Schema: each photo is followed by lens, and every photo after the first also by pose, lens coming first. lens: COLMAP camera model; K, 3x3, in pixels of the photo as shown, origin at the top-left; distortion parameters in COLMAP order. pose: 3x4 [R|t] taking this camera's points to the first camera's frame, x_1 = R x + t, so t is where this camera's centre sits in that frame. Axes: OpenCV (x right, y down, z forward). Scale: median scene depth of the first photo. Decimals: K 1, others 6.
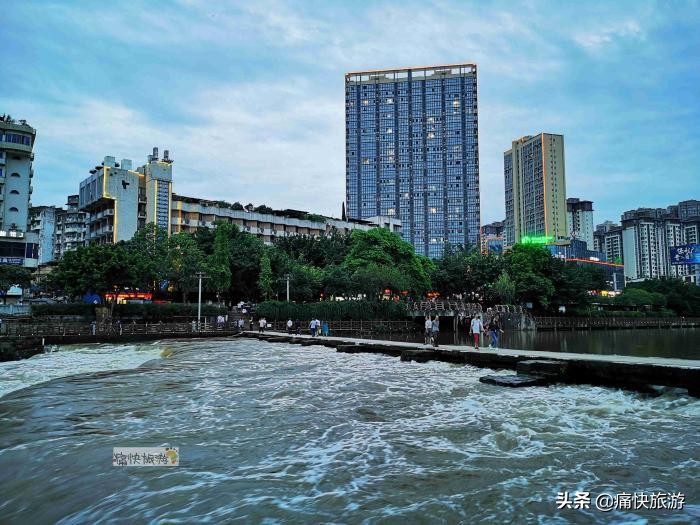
lens RADIAL K [[530.9, 0, 353.5], [0, 530.9, 268.9], [0, 0, 1]] dist [0.004552, -0.012502]
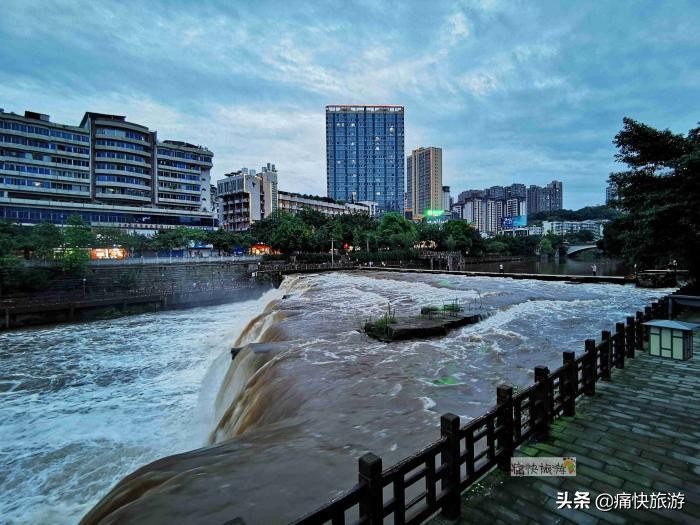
lens RADIAL K [[348.1, 0, 355.6], [0, 348.1, 262.8], [0, 0, 1]] dist [-0.055117, 0.004675]
pose [[0.980596, -0.006295, 0.195940, -0.221510], [-0.016631, 0.993210, 0.115141, -0.025844], [-0.195335, -0.116165, 0.973833, -0.147340]]
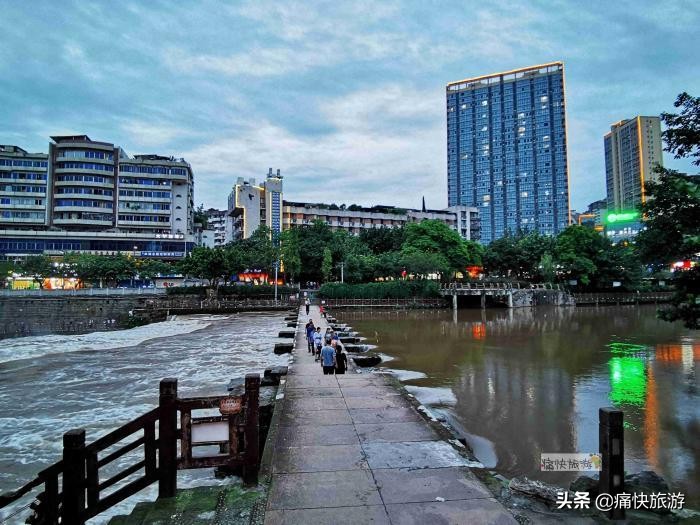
lens RADIAL K [[425.8, 0, 353.6], [0, 425.8, 257.9], [0, 0, 1]] dist [-0.001684, -0.045963]
pose [[0.954092, -0.015933, -0.299090, 0.110824], [0.026468, 0.999162, 0.031206, -0.017172], [0.298343, -0.037690, 0.953714, 0.002487]]
